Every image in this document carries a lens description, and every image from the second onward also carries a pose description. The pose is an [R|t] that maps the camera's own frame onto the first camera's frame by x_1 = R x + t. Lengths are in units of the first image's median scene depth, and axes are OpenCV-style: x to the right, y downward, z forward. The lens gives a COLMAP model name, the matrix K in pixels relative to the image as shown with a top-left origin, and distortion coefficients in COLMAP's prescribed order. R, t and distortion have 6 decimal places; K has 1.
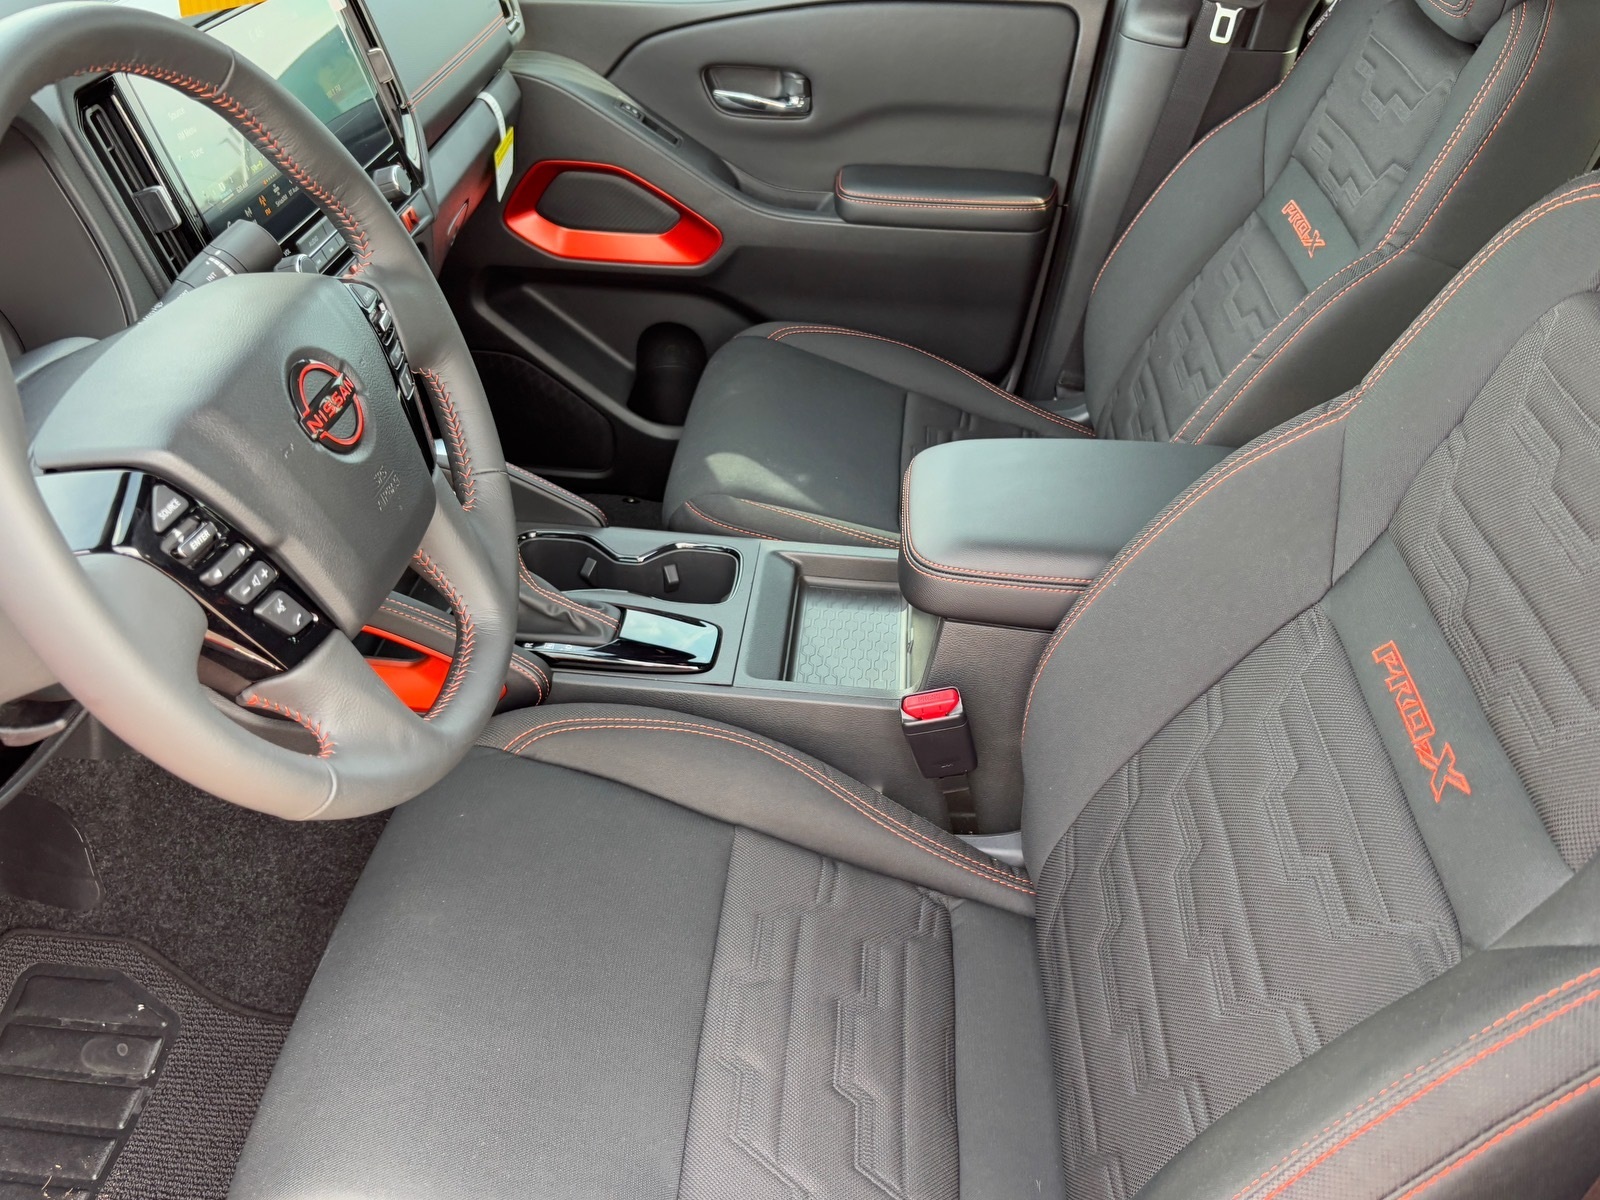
lens RADIAL K [[1363.0, 0, 812.6], [0, 1363.0, 614.7], [0, 0, 1]] dist [0.021781, -0.020981]
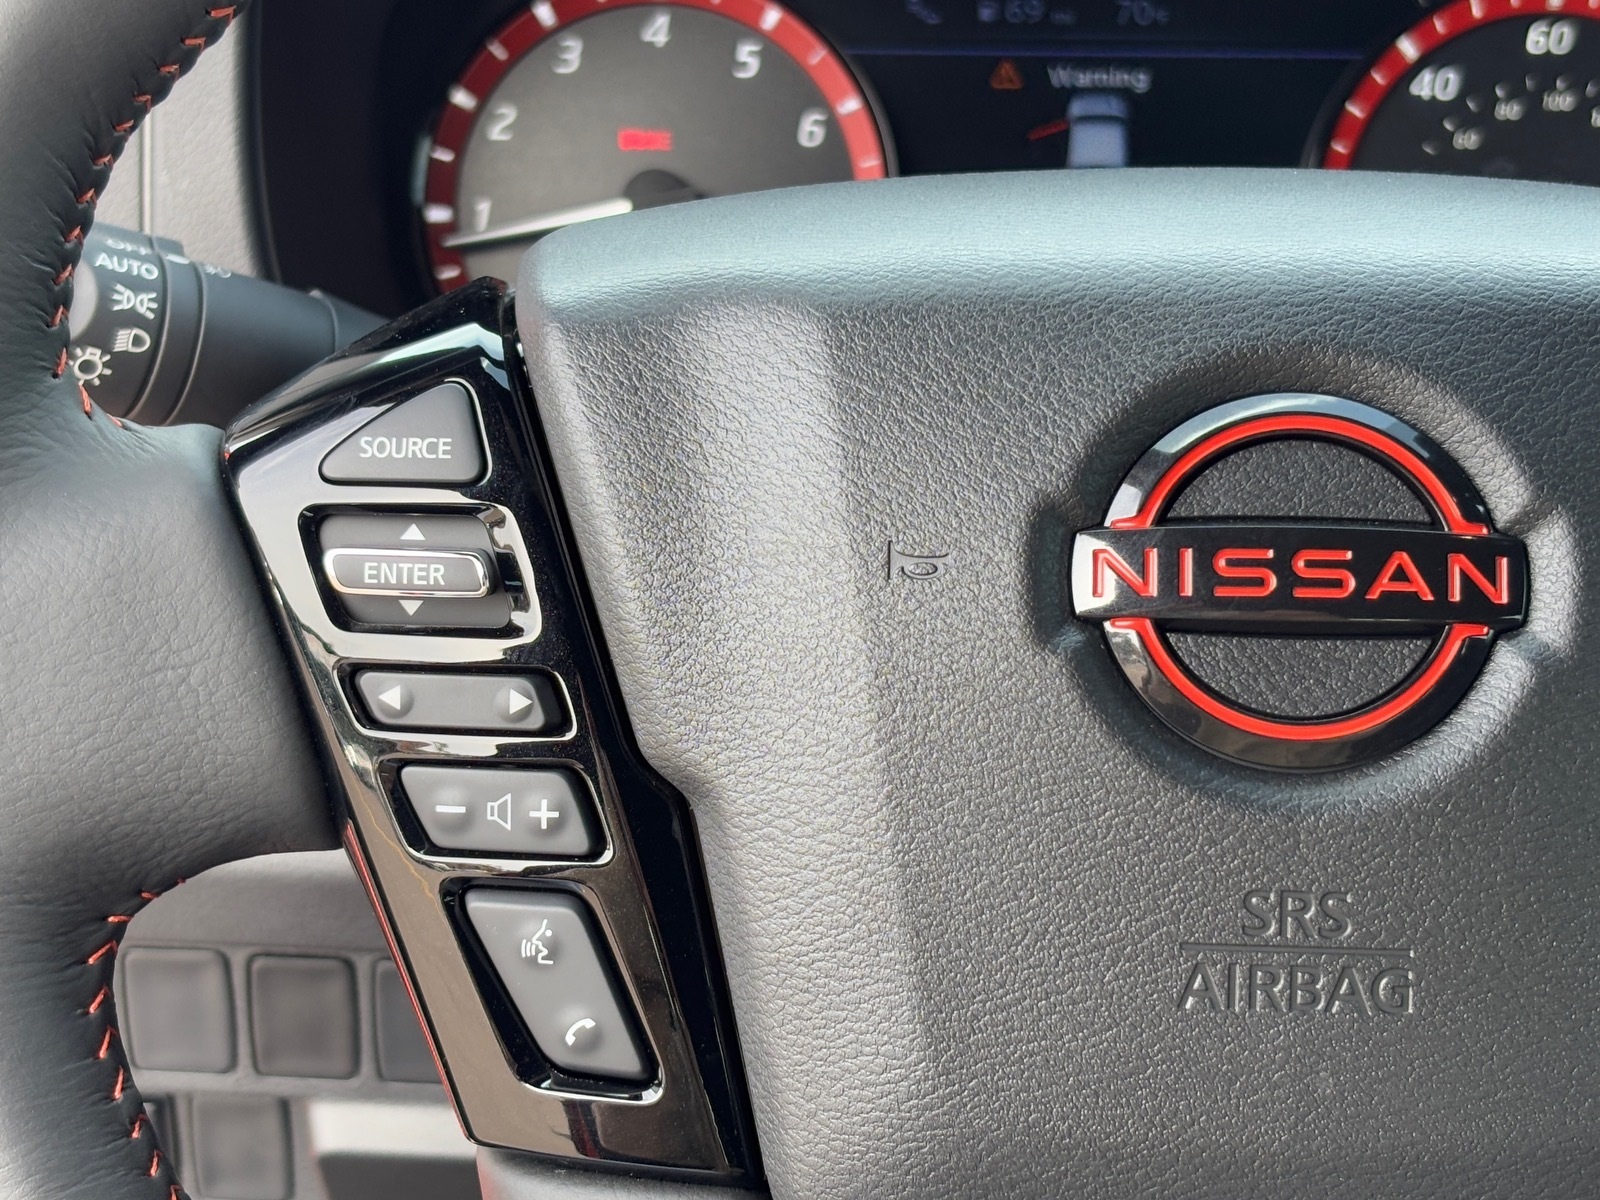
lens RADIAL K [[2952.7, 0, 789.7], [0, 2952.7, 595.3], [0, 0, 1]] dist [0.160815, 0.000000]
pose [[0.063565, 0.335292, -0.939967, 0.103930], [-0.579772, 0.779036, 0.238680, -0.133818], [0.812296, 0.529795, 0.243912, 0.454670]]
